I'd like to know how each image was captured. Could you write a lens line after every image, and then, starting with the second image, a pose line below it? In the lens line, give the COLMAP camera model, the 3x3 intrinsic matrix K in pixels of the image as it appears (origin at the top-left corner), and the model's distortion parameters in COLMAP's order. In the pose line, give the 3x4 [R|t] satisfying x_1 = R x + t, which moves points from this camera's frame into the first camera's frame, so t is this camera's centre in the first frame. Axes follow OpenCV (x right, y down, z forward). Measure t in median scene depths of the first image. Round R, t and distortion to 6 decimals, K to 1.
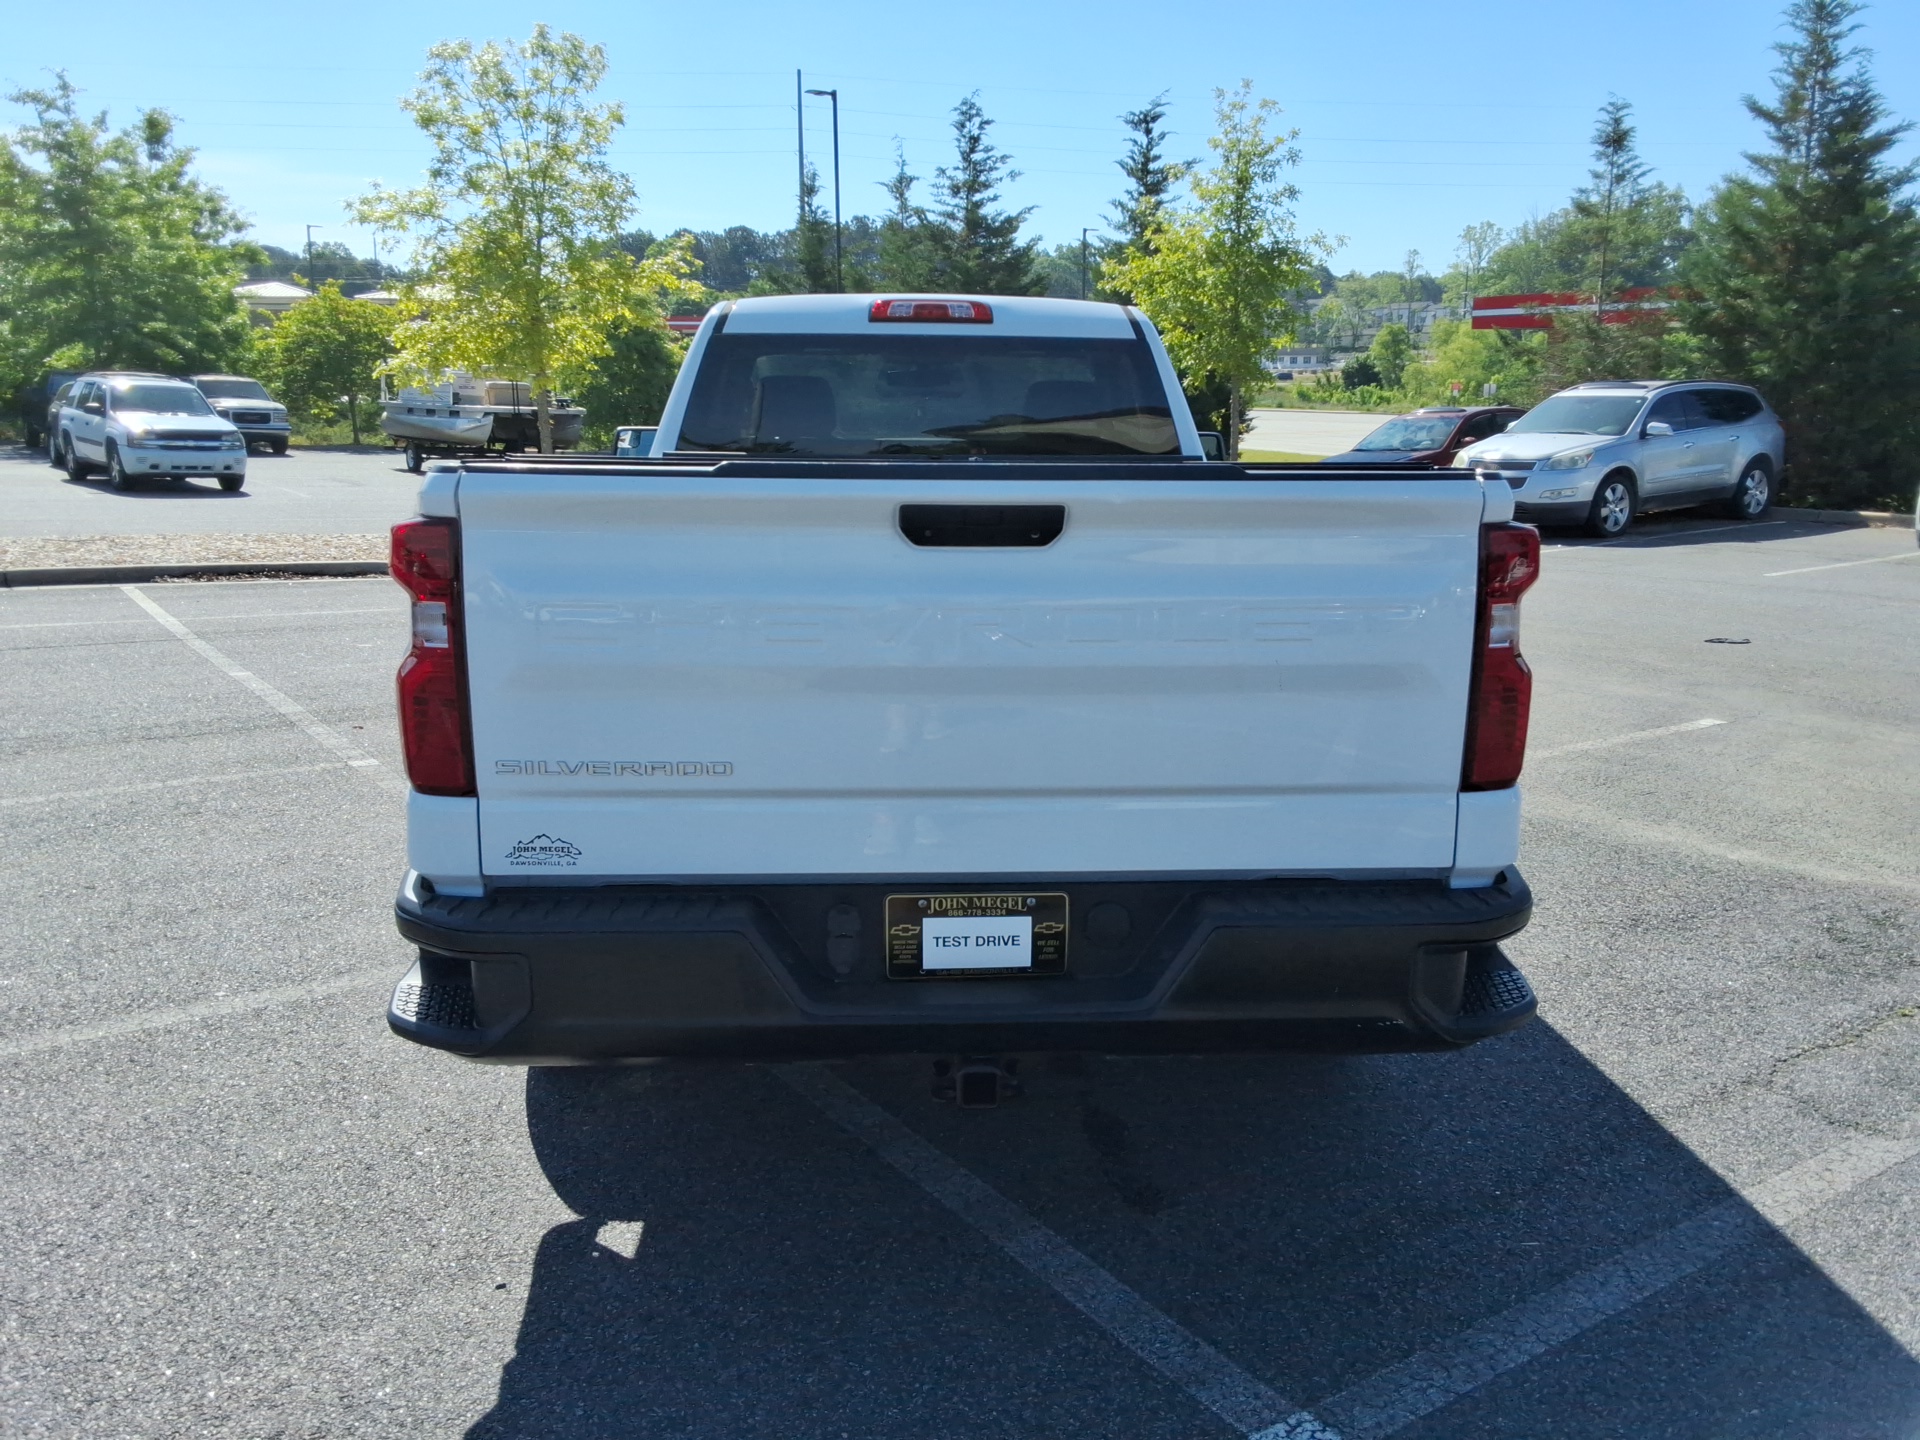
lens RADIAL K [[1537.5, 0, 980.7], [0, 1537.5, 701.2], [0, 0, 1]] dist [0.103919, -0.158801]
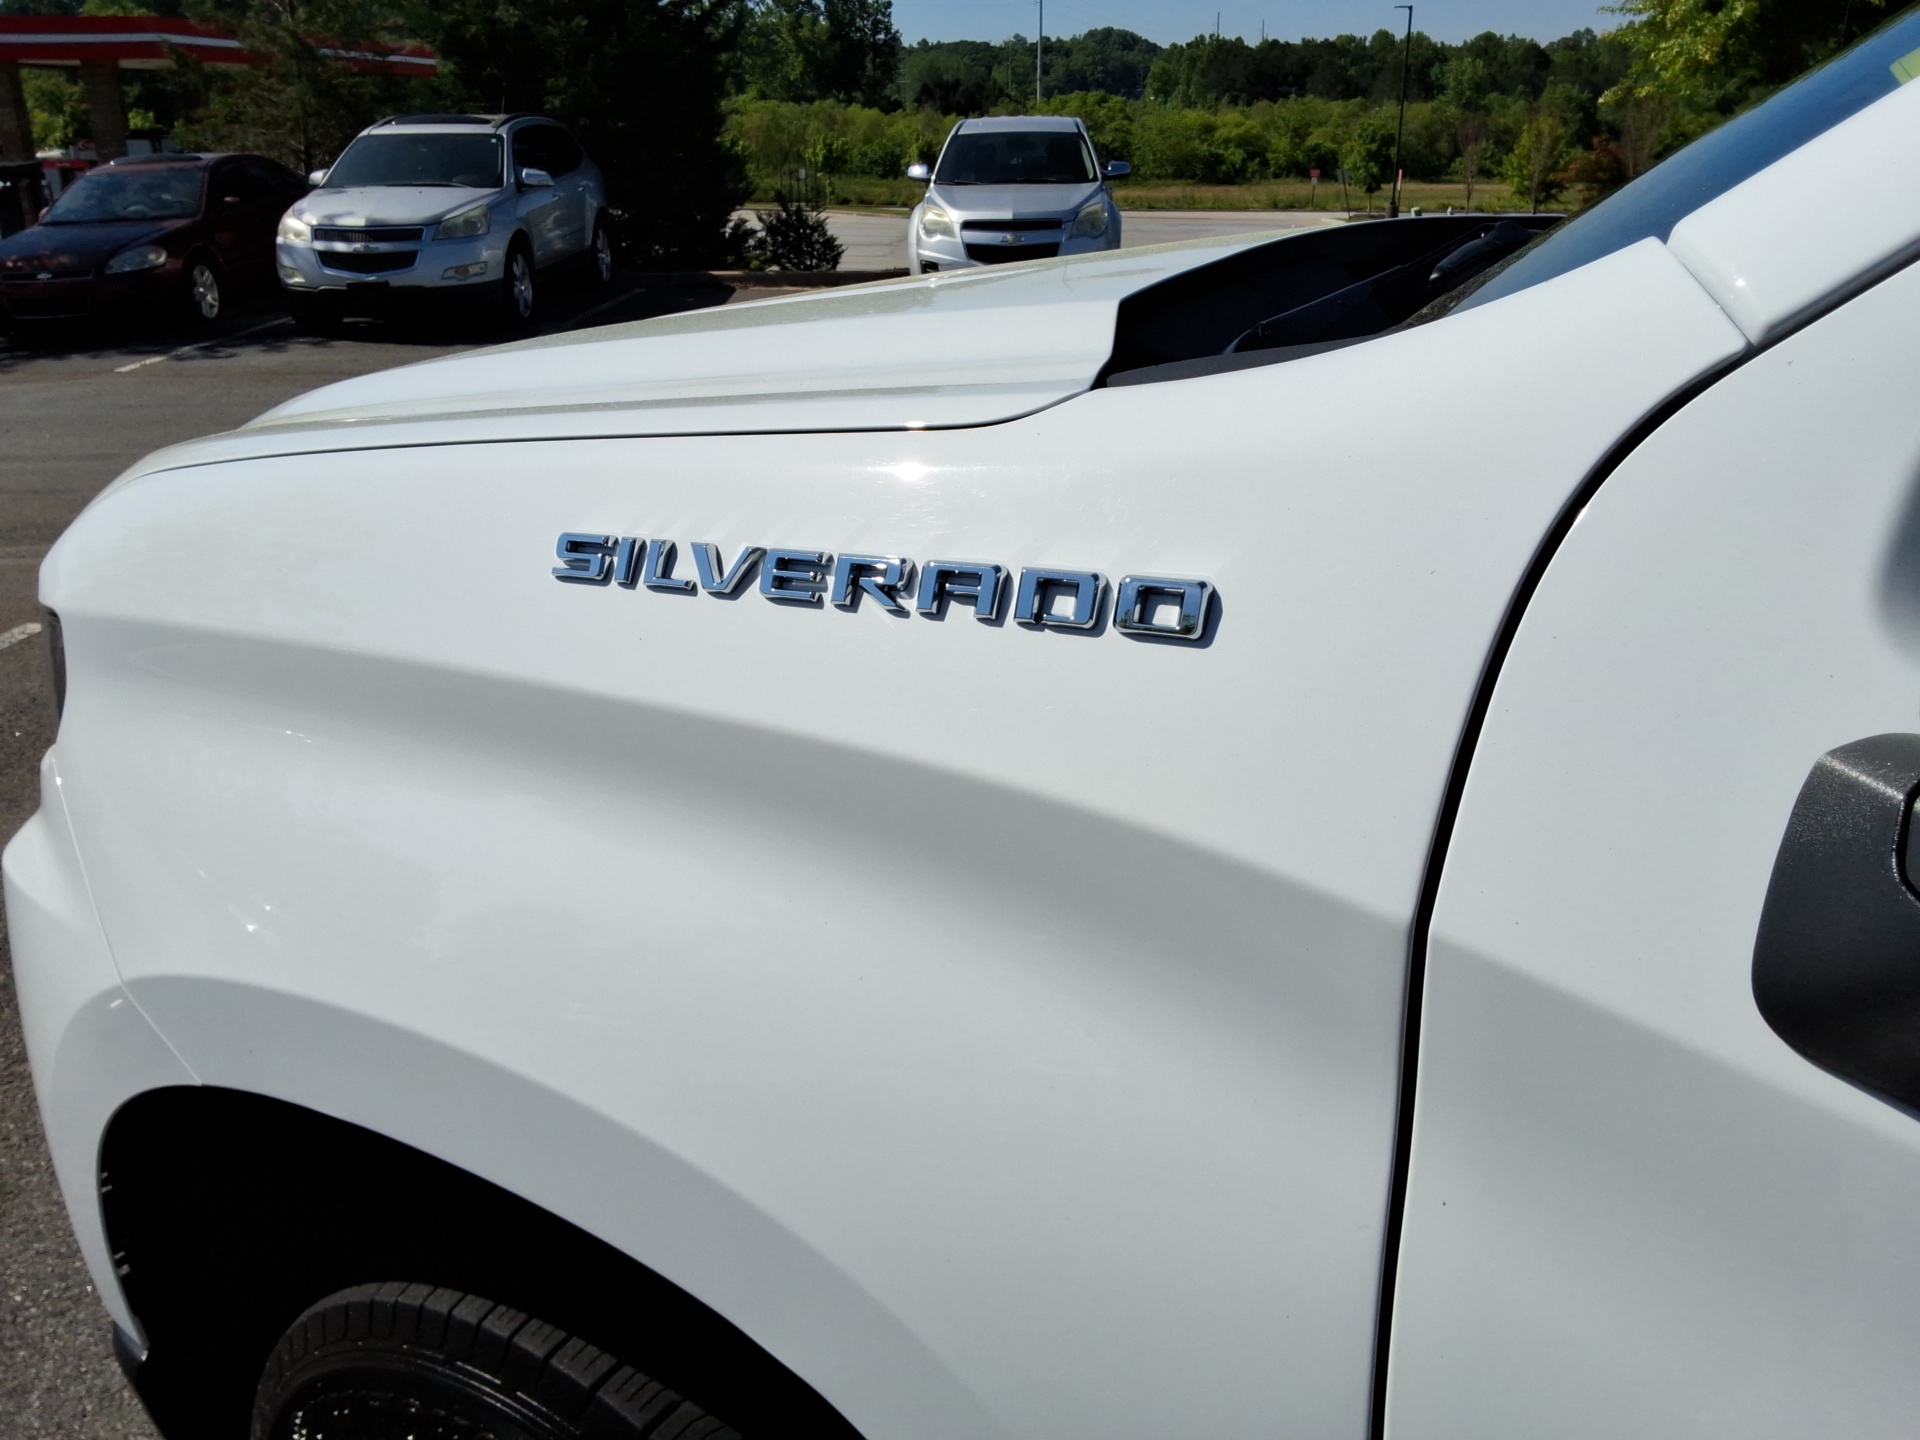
lens RADIAL K [[1537.5, 0, 990.8], [0, 1537.5, 714.9], [0, 0, 1]] dist [0.103919, -0.158801]
pose [[0.587613, -0.285923, 0.756941, -0.086552], [0.167010, 0.958200, 0.232296, -0.056995], [-0.791719, -0.010083, 0.610803, 0.324544]]
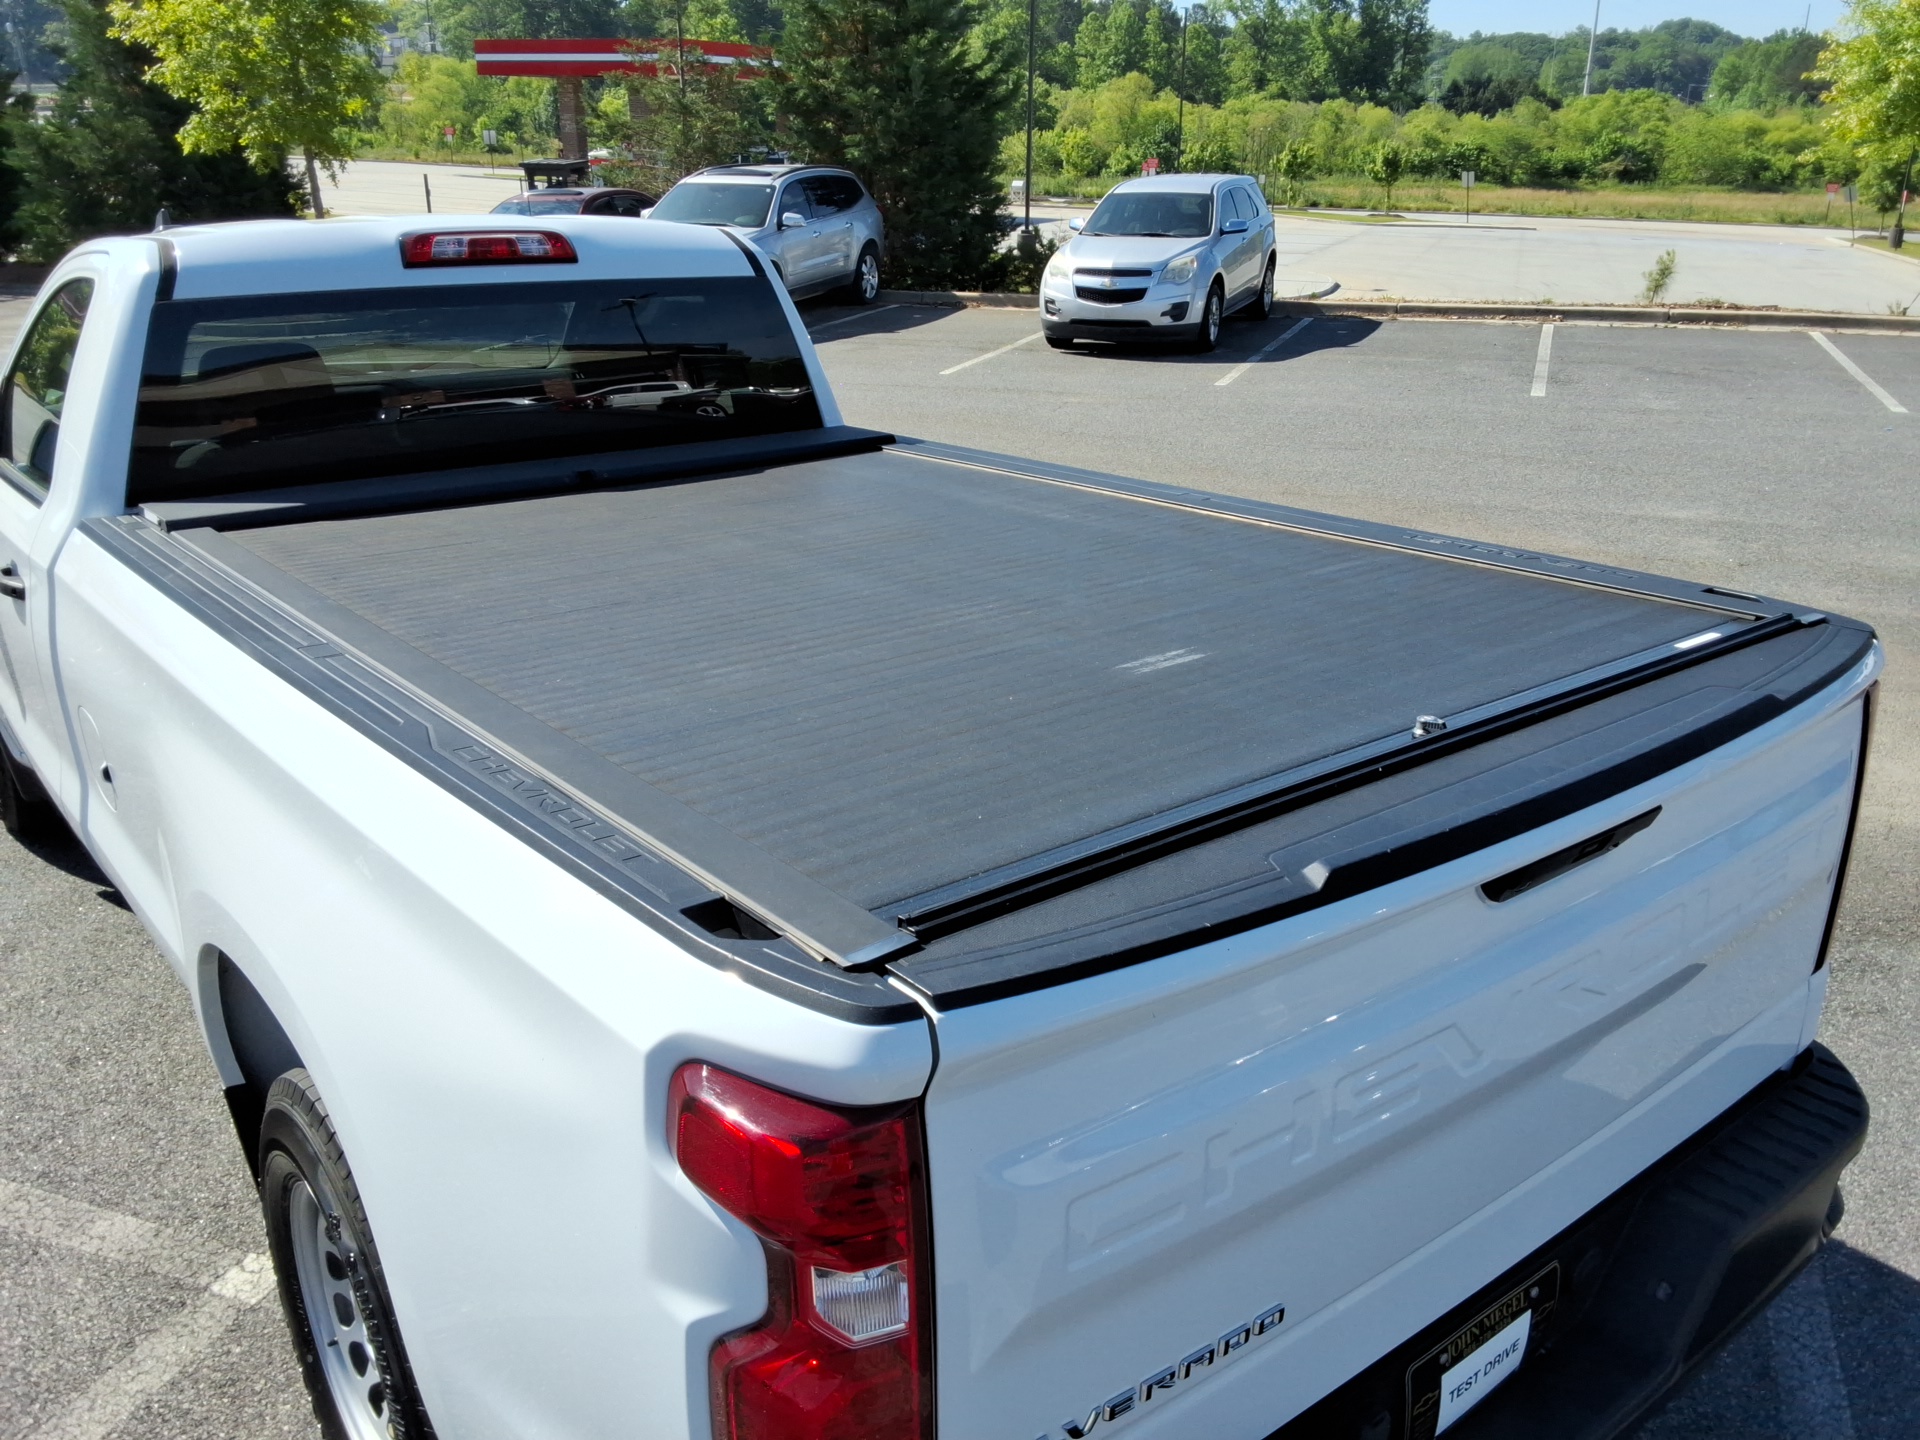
lens RADIAL K [[1537.5, 0, 977.3], [0, 1537.5, 697.8], [0, 0, 1]] dist [0.103919, -0.158801]
pose [[0.816908, -0.193099, 0.543483, -0.069532], [0.108113, 0.976855, 0.184572, -0.040872], [-0.566544, -0.092021, 0.818877, 0.072503]]
